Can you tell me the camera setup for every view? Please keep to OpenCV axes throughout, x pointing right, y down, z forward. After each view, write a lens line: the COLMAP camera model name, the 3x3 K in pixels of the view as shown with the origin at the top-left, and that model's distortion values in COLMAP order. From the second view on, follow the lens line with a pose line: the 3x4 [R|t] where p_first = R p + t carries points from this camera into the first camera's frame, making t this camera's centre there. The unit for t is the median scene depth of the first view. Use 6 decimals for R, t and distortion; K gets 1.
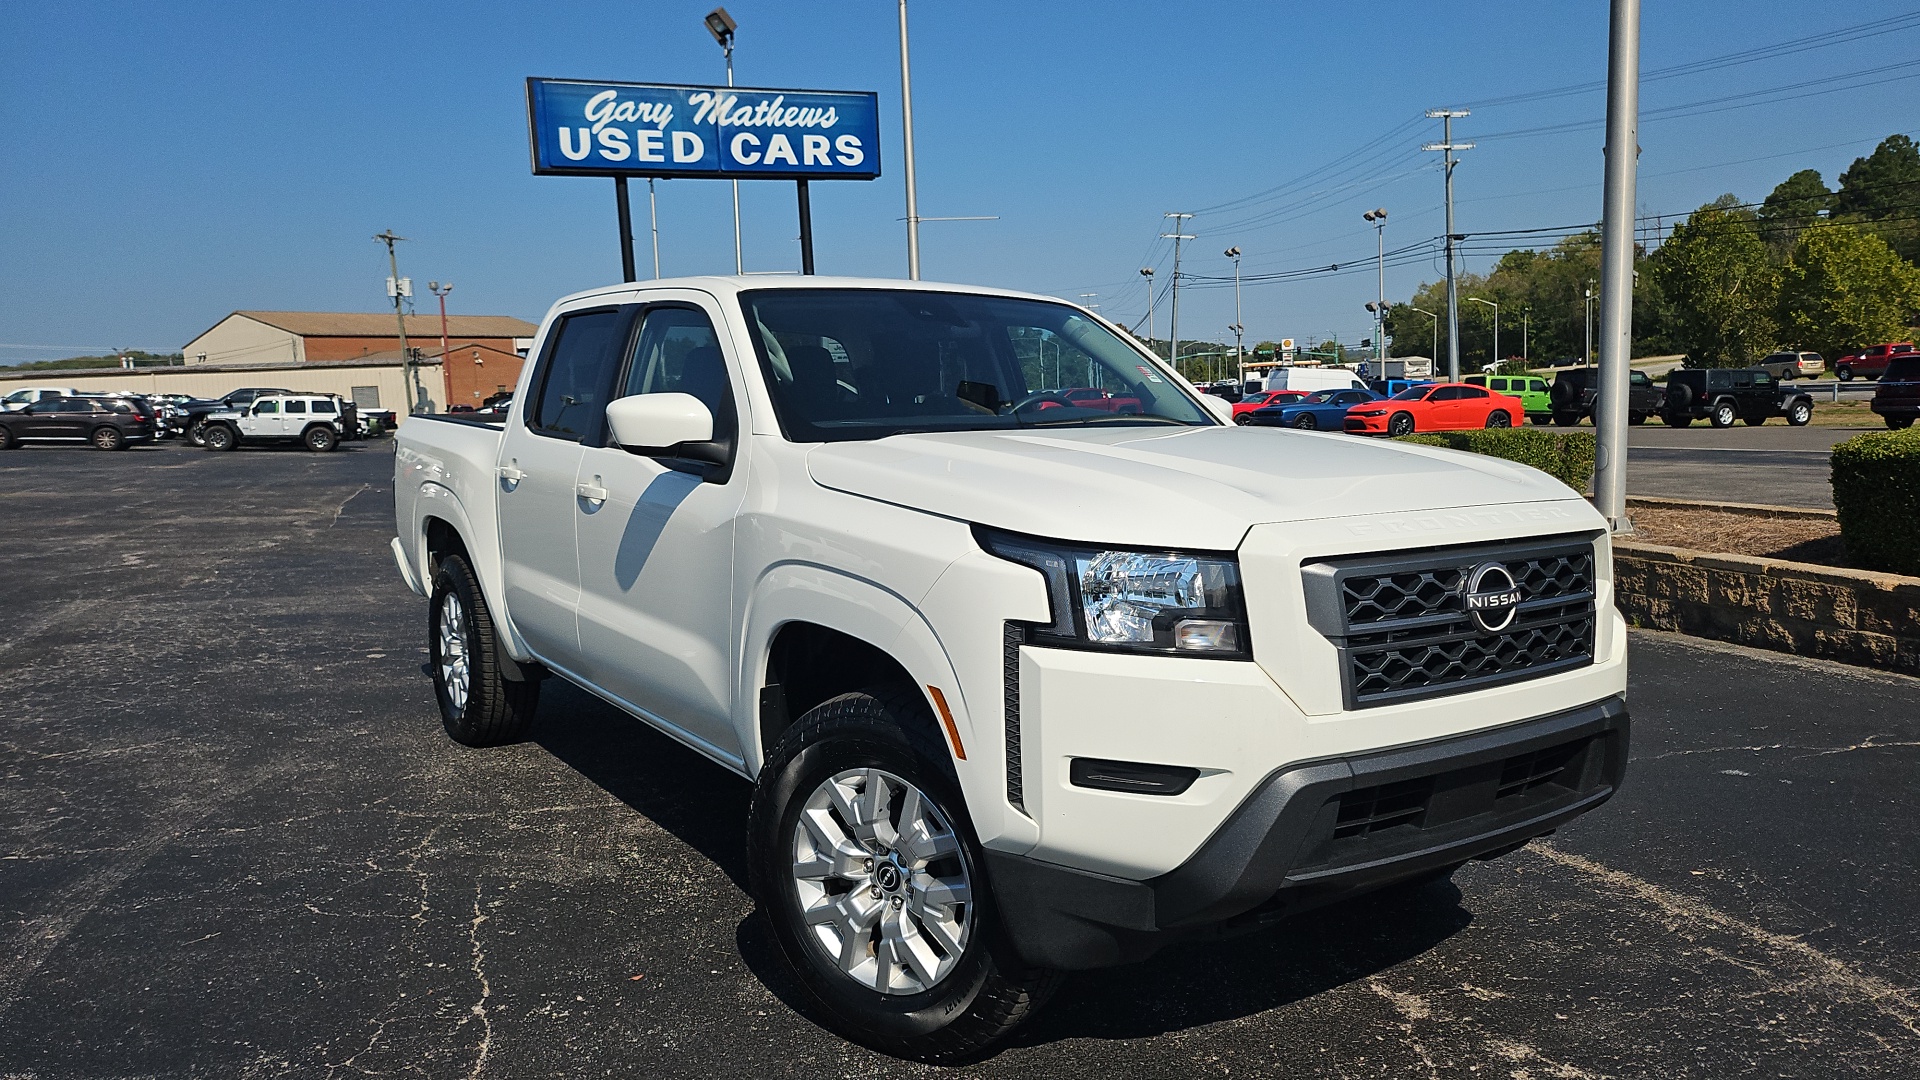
lens RADIAL K [[1363.3, 0, 958.4], [0, 1363.3, 546.8], [0, 0, 1]] dist [0.069719, -0.086050]
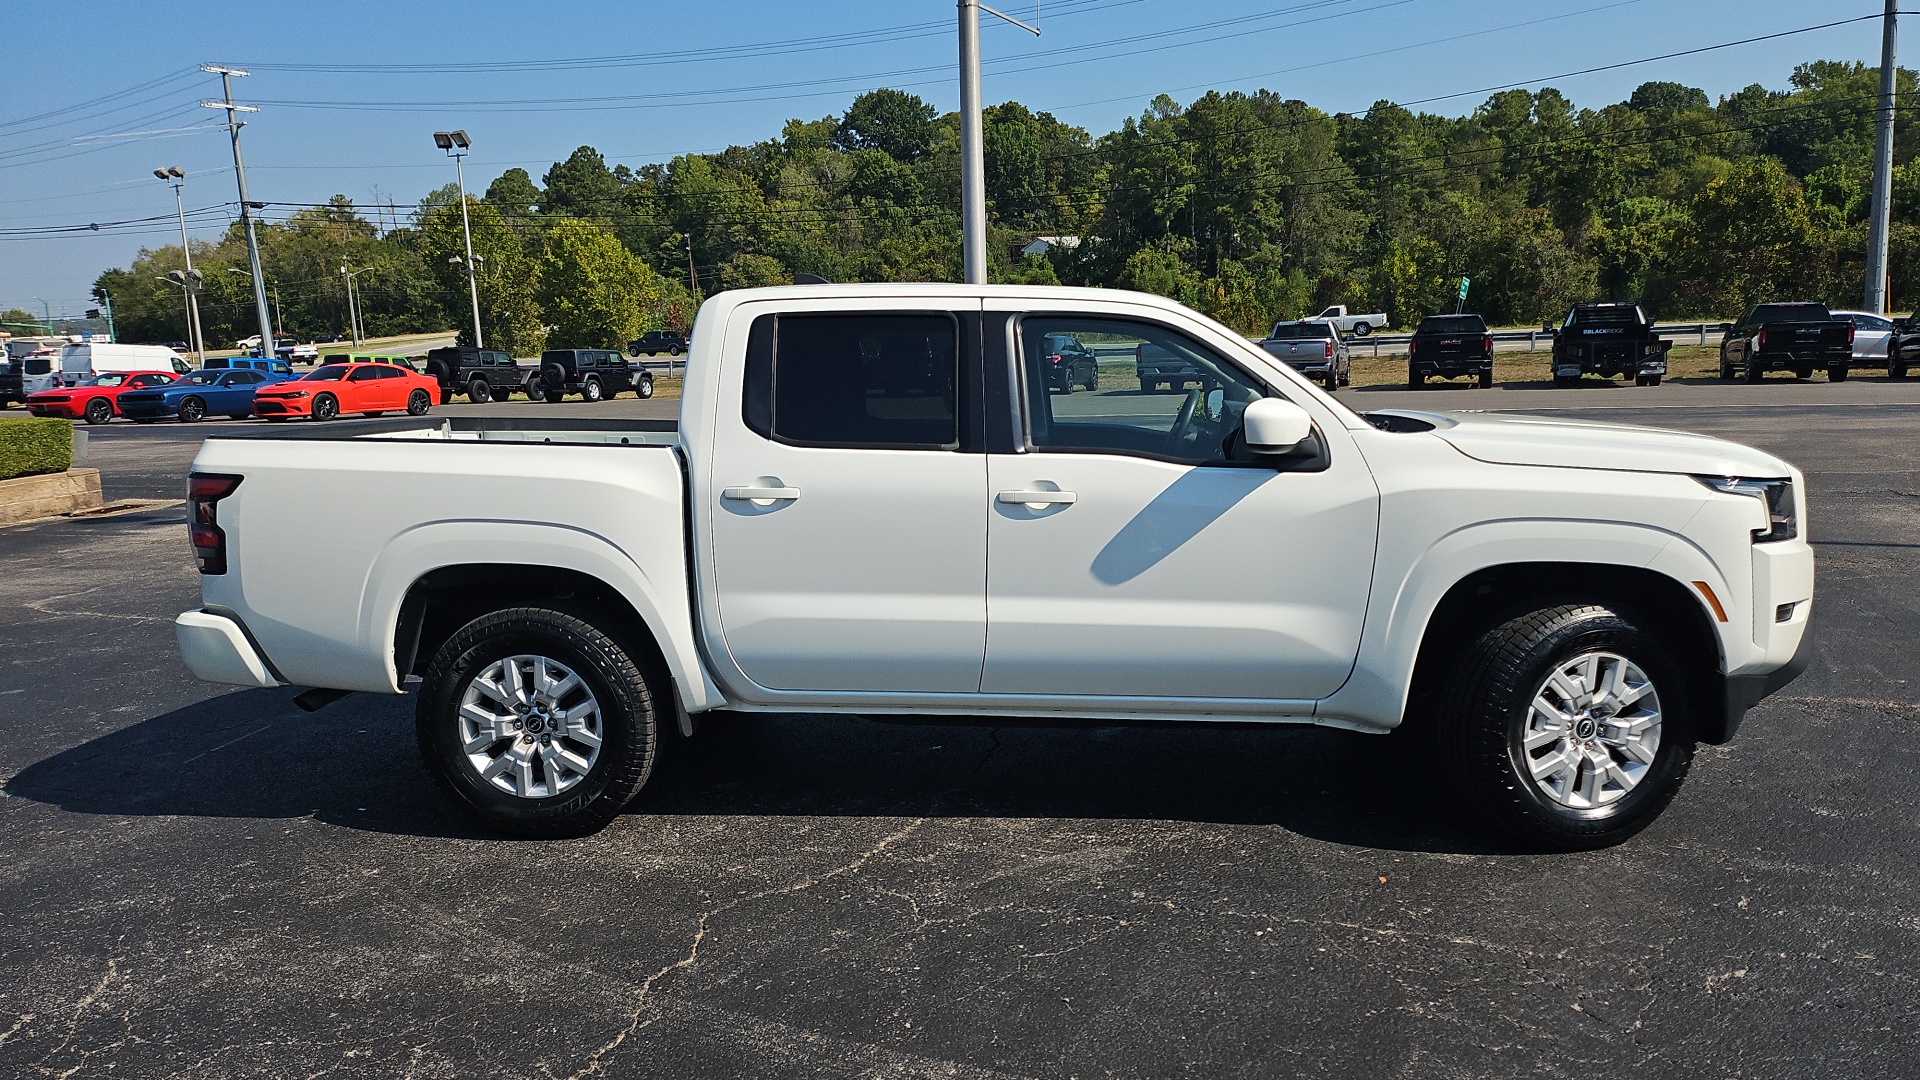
lens RADIAL K [[1385.1, 0, 958.3], [0, 1385.1, 528.3], [0, 0, 1]] dist [0.068854, -0.094941]
pose [[0.628626, -0.097849, 0.771528, -0.155228], [0.095637, 0.994250, 0.048172, -0.010138], [-0.771805, 0.043504, 0.634369, 0.055126]]
